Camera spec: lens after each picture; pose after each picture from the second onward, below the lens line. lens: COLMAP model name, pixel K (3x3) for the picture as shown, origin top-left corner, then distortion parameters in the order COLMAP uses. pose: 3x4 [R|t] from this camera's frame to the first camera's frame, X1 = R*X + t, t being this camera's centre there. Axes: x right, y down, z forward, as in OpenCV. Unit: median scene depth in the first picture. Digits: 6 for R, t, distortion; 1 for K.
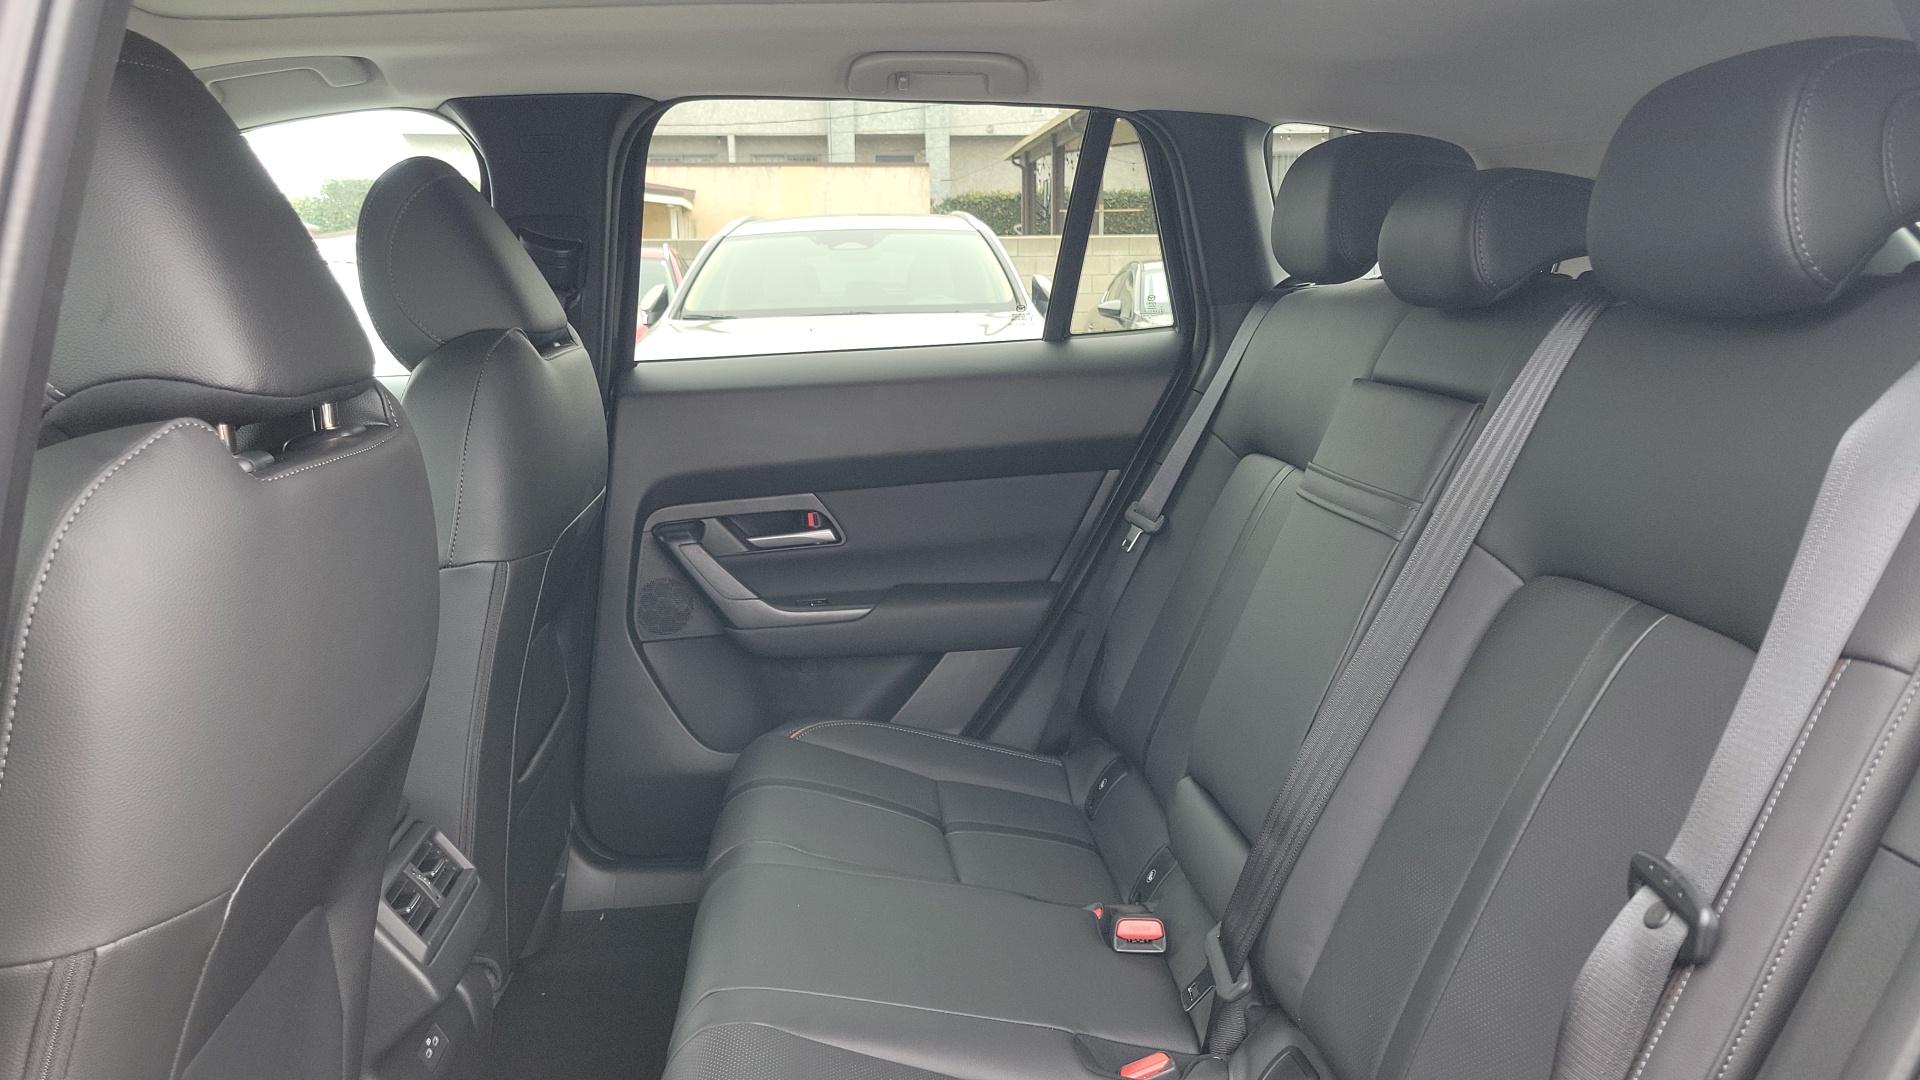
lens RADIAL K [[1479.2, 0, 952.8], [0, 1479.2, 523.1], [0, 0, 1]] dist [0.038196, -0.035466]
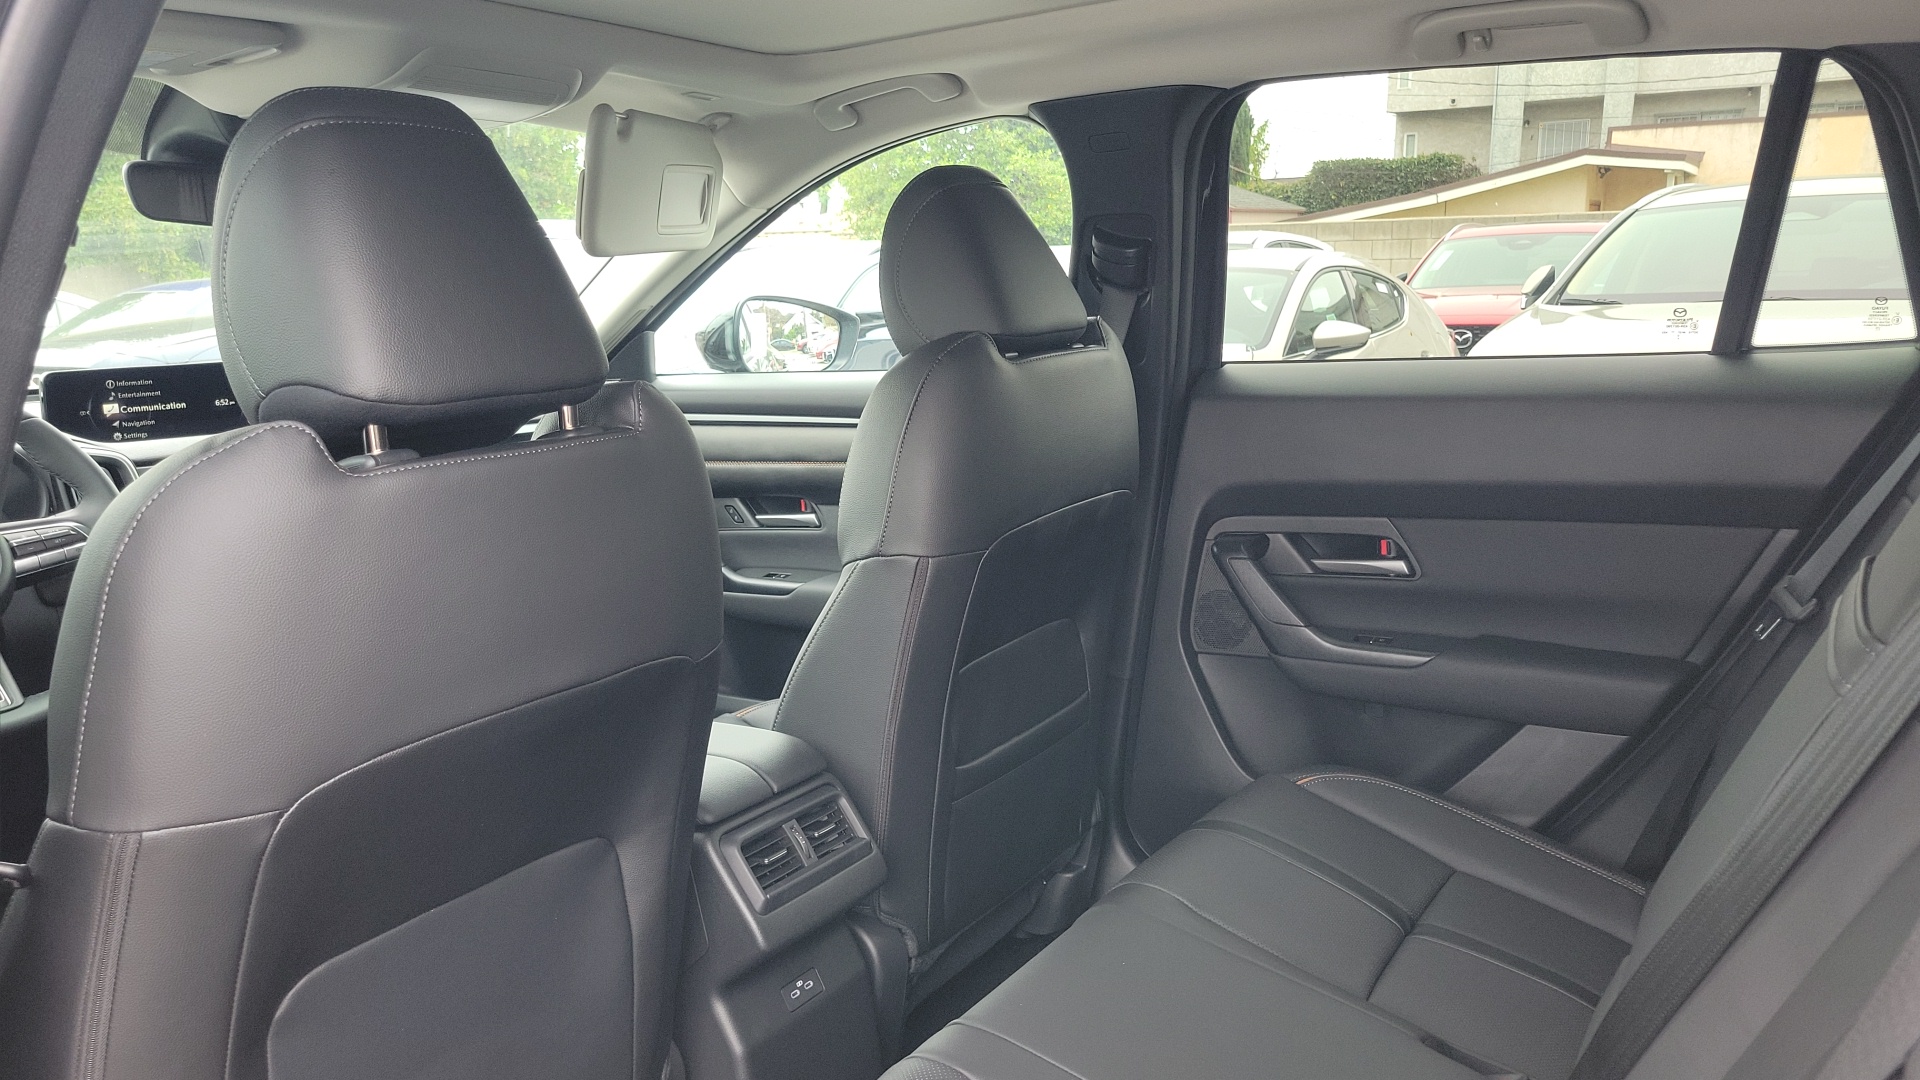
lens RADIAL K [[1464.2, 0, 957.1], [0, 1464.2, 540.4], [0, 0, 1]] dist [0.041270, -0.007486]
pose [[0.778638, 0.115599, -0.616733, 0.249349], [-0.096494, 0.993251, 0.064347, -0.038810], [0.620010, 0.009408, 0.784538, 0.147529]]
